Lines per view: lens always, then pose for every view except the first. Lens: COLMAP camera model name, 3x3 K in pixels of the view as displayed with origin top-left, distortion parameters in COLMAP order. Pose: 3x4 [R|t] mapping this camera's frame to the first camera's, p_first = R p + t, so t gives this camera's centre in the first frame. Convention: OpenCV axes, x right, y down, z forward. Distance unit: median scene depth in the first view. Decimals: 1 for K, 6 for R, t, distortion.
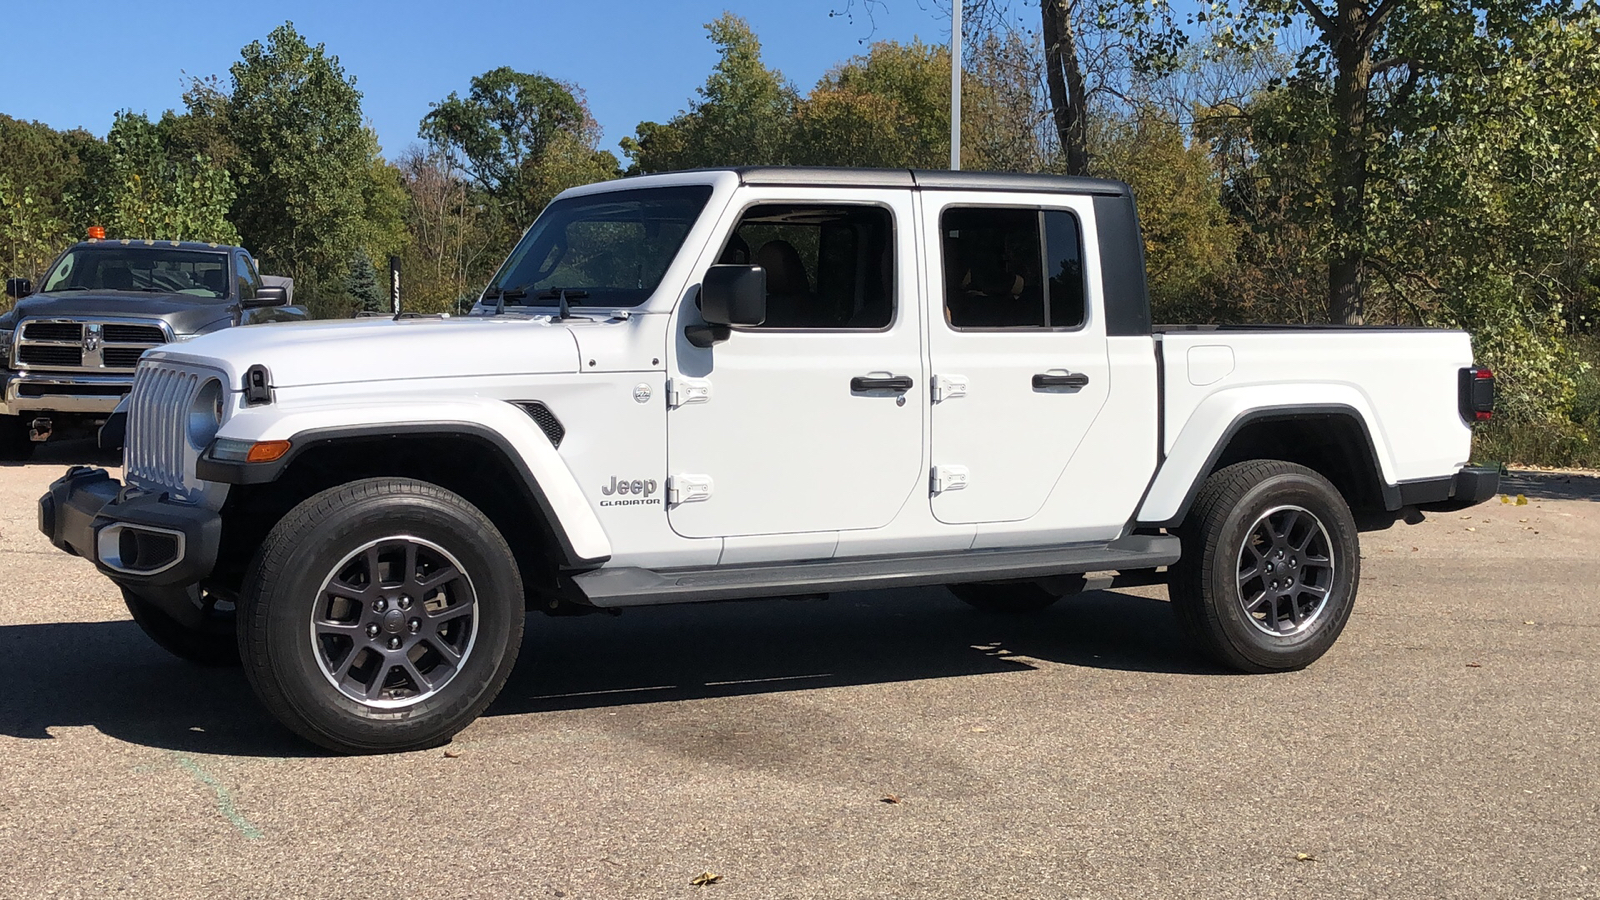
lens RADIAL K [[1997.4, 0, 797.2], [0, 1997.4, 387.1], [0, 0, 1]] dist [0.195479, -0.674931]
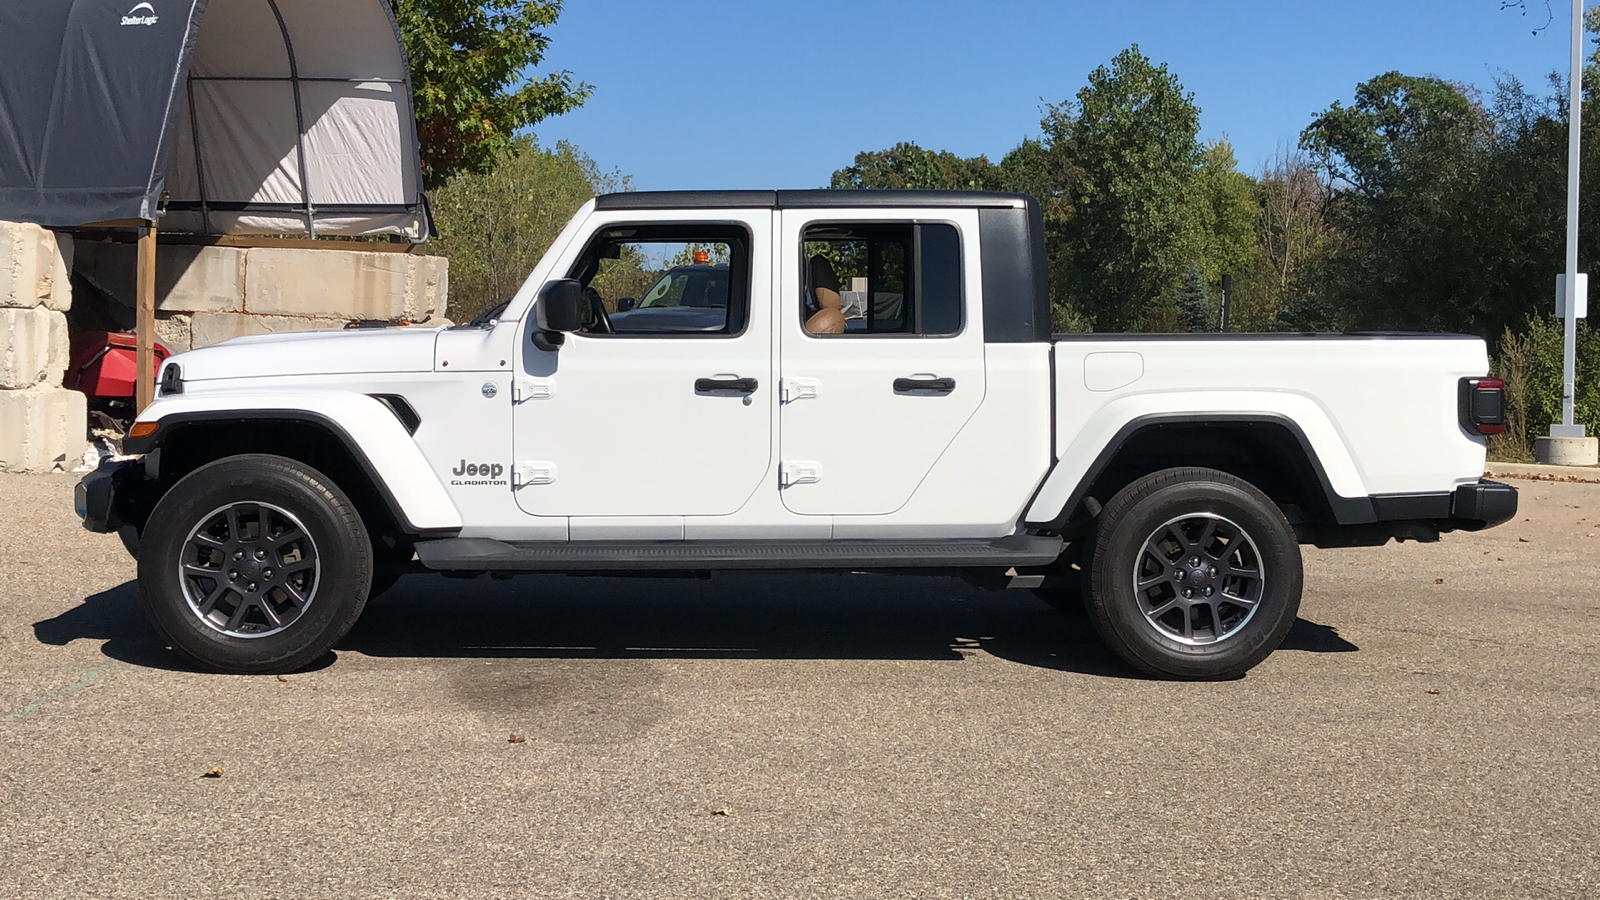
lens RADIAL K [[1997.4, 0, 797.2], [0, 1997.4, 387.1], [0, 0, 1]] dist [0.195479, -0.674931]
pose [[0.897291, 0.010991, -0.441302, 0.517021], [-0.013946, 0.999897, -0.003453, 0.002575], [0.441219, 0.009253, 0.897352, 0.021596]]
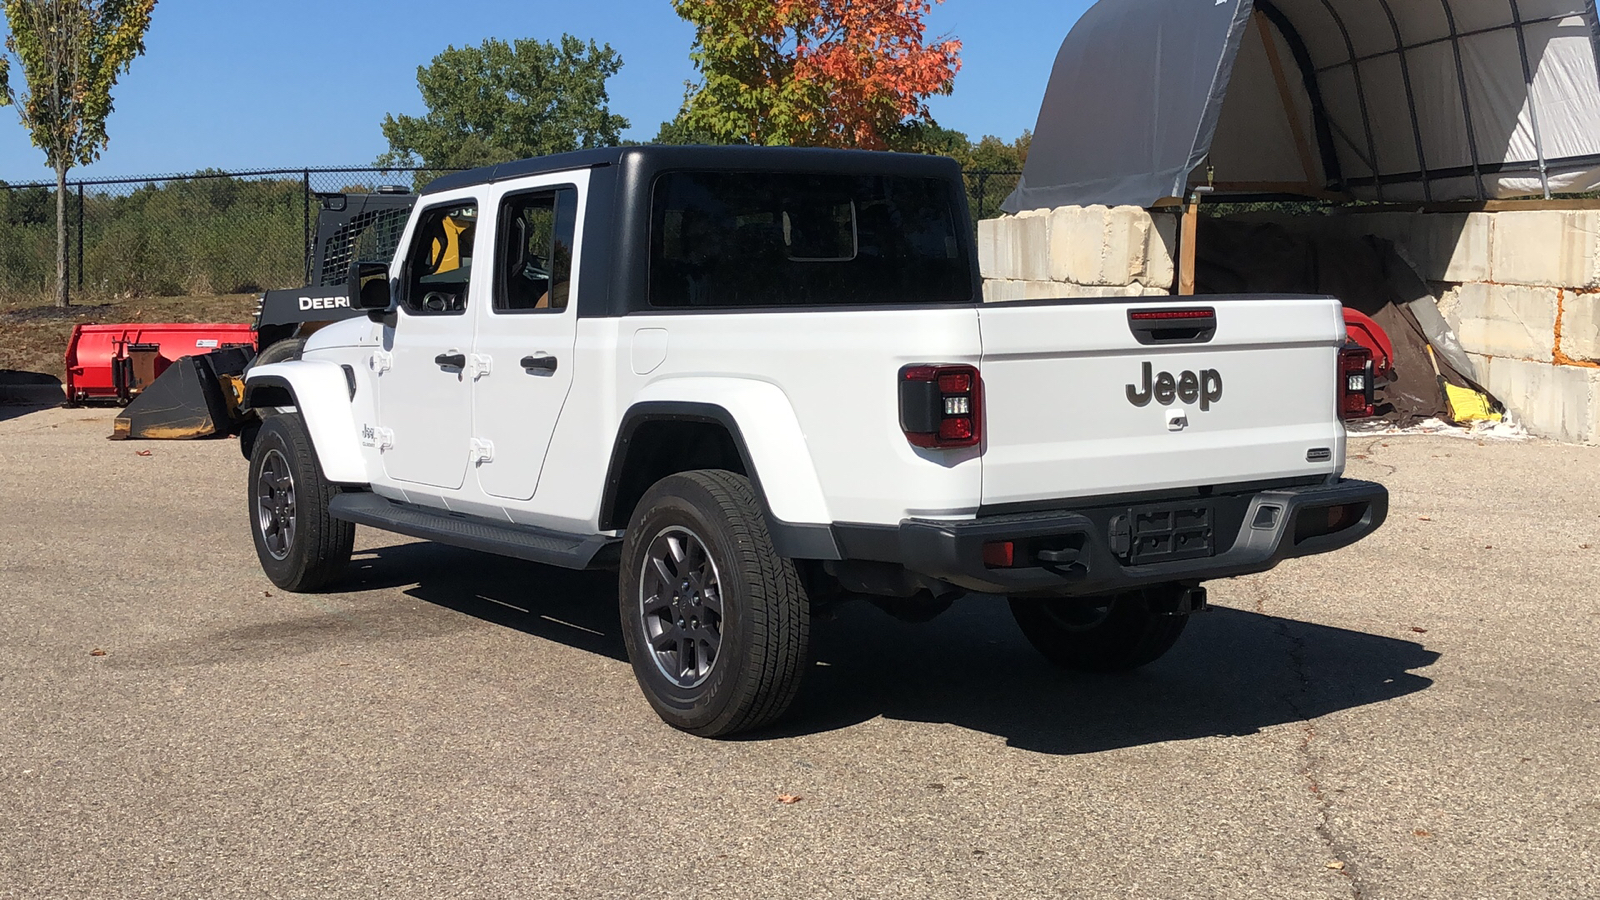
lens RADIAL K [[1997.4, 0, 797.2], [0, 1997.4, 387.1], [0, 0, 1]] dist [0.195479, -0.674931]
pose [[0.062250, 0.032750, -0.997523, 1.076804], [-0.022033, 0.999263, 0.031433, -0.024123], [0.997817, 0.020021, 0.062926, 1.025303]]
